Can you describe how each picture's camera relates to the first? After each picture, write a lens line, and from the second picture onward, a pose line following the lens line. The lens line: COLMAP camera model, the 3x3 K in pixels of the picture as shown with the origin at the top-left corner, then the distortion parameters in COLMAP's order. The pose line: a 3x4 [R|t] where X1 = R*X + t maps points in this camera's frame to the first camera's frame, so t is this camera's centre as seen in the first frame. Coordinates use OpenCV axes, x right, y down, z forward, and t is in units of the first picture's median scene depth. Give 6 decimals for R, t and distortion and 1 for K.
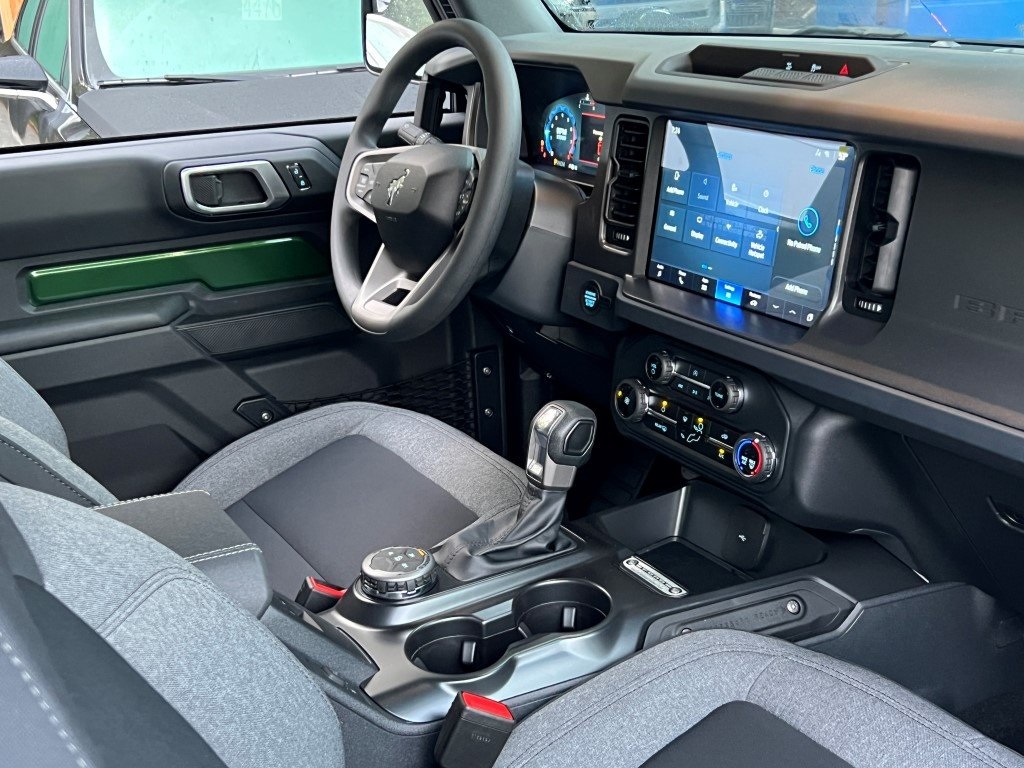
lens RADIAL K [[1242.7, 0, 512.0], [0, 1242.7, 384.0], [0, 0, 1]] dist [0.187892, -0.697937]
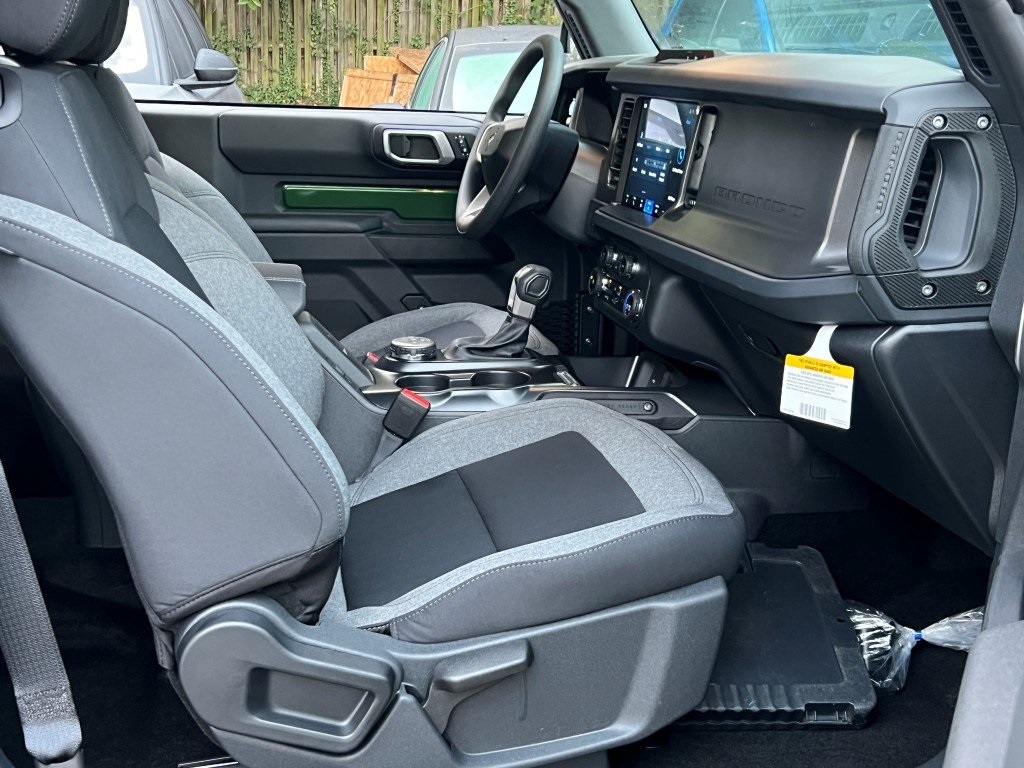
lens RADIAL K [[1242.7, 0, 512.0], [0, 1242.7, 384.0], [0, 0, 1]] dist [0.187892, -0.697937]
pose [[0.942239, 0.141446, -0.303608, 0.526958], [-0.167266, 0.984044, -0.060655, 0.270626], [0.290184, 0.107934, 0.950864, -0.500022]]
